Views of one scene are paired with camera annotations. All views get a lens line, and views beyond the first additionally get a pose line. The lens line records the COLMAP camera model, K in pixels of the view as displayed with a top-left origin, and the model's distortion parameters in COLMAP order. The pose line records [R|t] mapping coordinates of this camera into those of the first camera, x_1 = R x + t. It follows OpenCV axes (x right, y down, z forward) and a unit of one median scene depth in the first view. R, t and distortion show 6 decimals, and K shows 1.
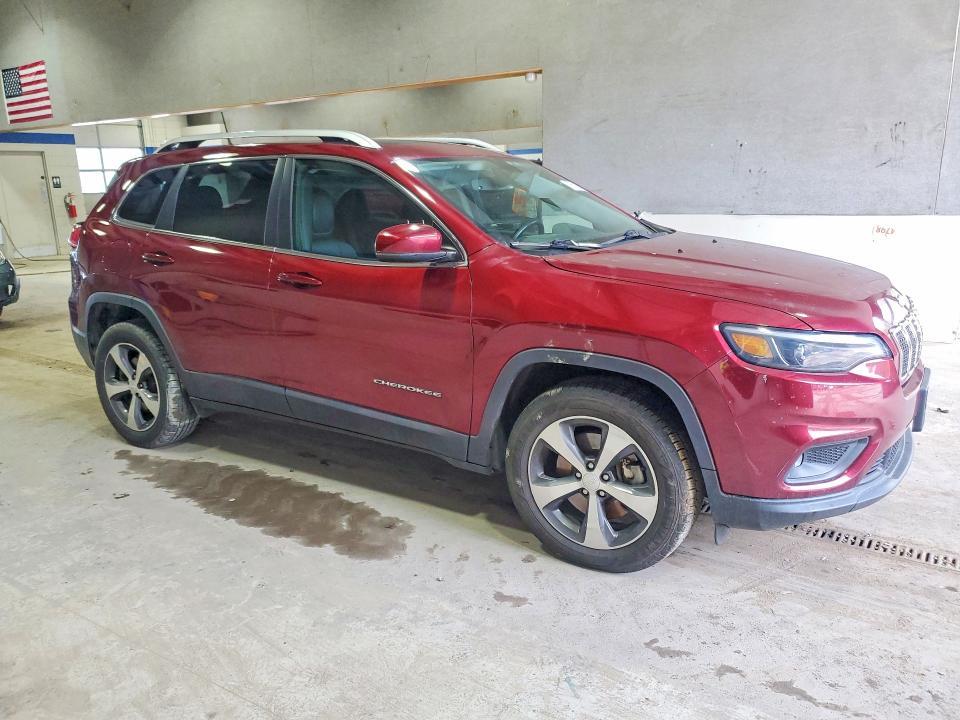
lens RADIAL K [[743.3, 0, 475.2], [0, 743.3, 365.6], [0, 0, 1]] dist [0.063139, -0.111564]
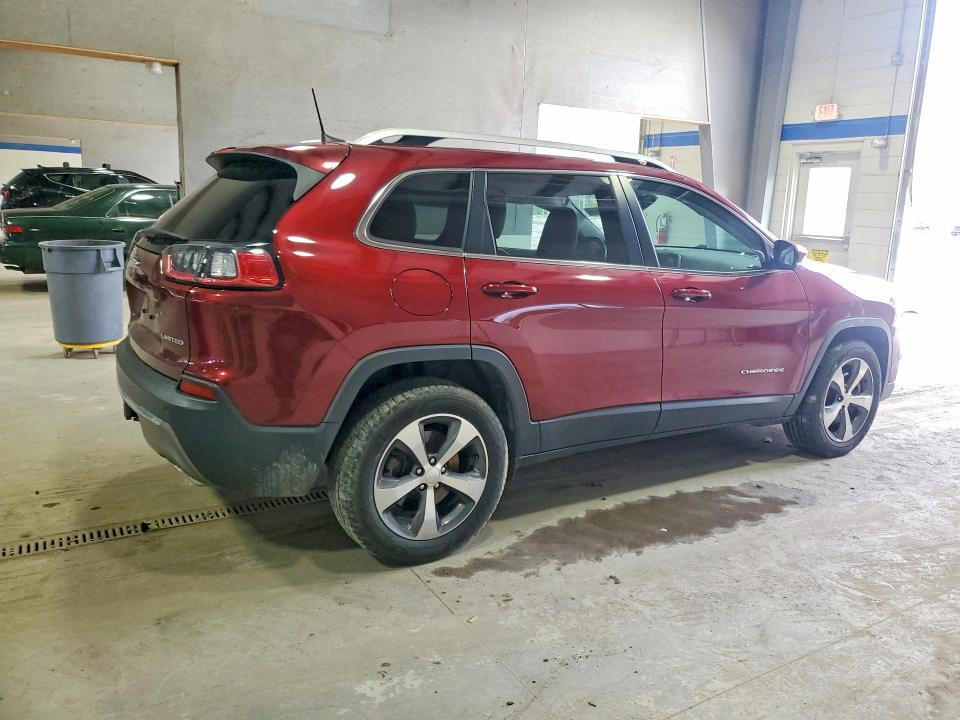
lens RADIAL K [[743.3, 0, 475.2], [0, 743.3, 365.6], [0, 0, 1]] dist [0.063139, -0.111564]
pose [[0.439431, -0.165056, 0.882982, -1.144438], [0.178730, 0.979385, 0.094128, -0.150059], [-0.880316, 0.116452, 0.459872, 0.680533]]
